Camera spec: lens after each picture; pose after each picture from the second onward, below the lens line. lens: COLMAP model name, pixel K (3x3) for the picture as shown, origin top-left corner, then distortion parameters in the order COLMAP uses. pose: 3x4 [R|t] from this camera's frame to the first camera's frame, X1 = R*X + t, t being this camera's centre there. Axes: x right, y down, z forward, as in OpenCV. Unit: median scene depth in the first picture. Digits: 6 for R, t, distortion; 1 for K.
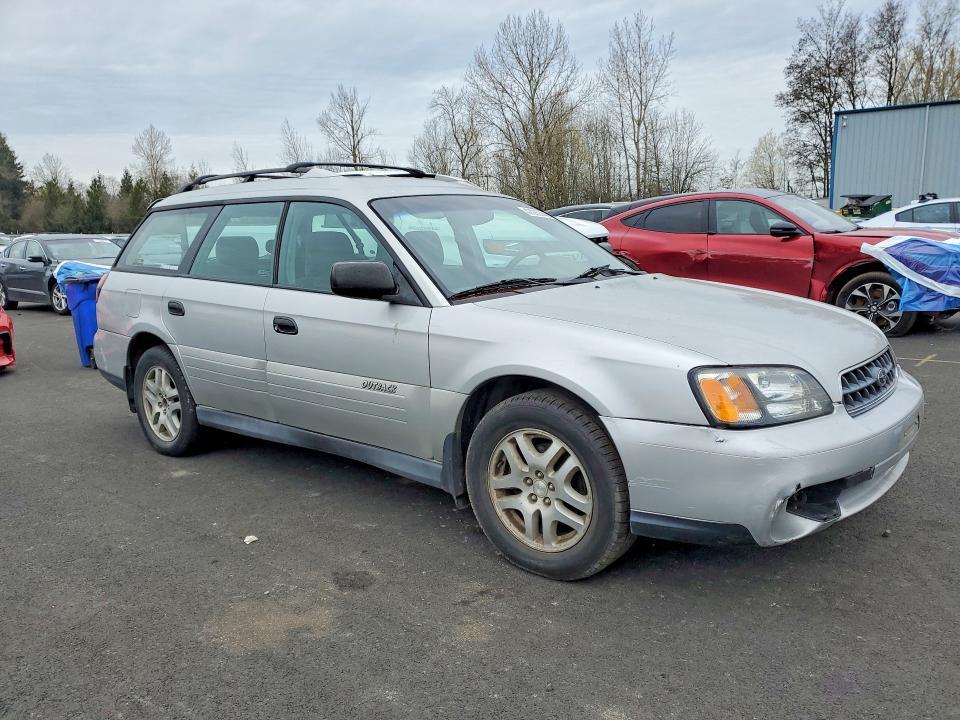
lens RADIAL K [[662.2, 0, 485.5], [0, 662.2, 358.5], [0, 0, 1]] dist [0.057263, -0.072978]
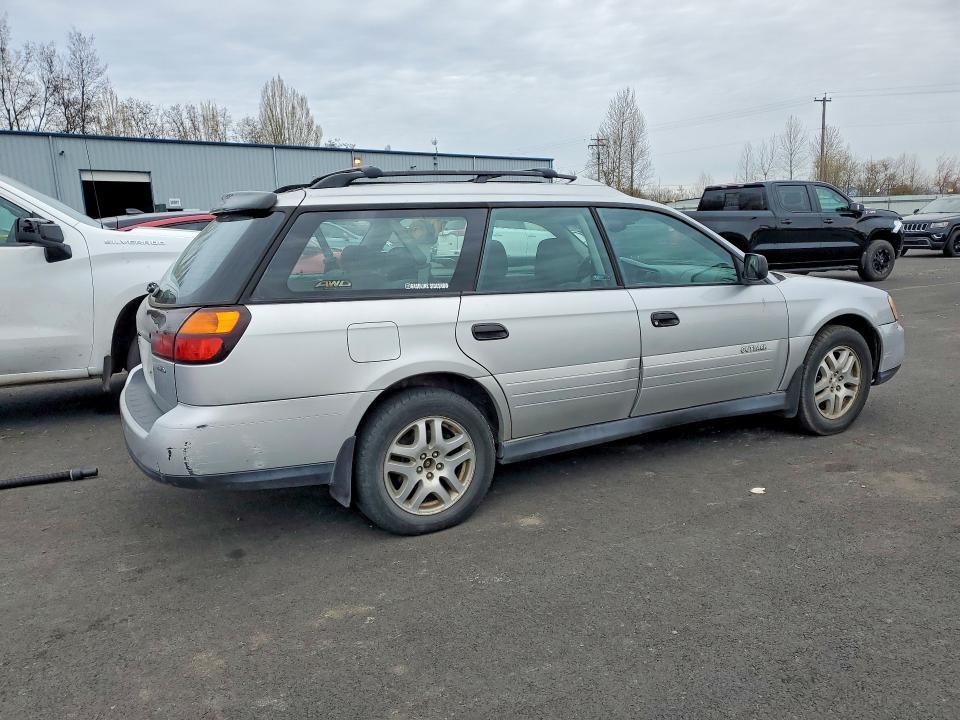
lens RADIAL K [[662.2, 0, 485.5], [0, 662.2, 358.5], [0, 0, 1]] dist [0.057263, -0.072978]
pose [[0.468325, -0.167280, 0.867576, -1.624973], [0.181294, 0.979215, 0.090942, -0.161984], [-0.864757, 0.114696, 0.488918, 0.835773]]
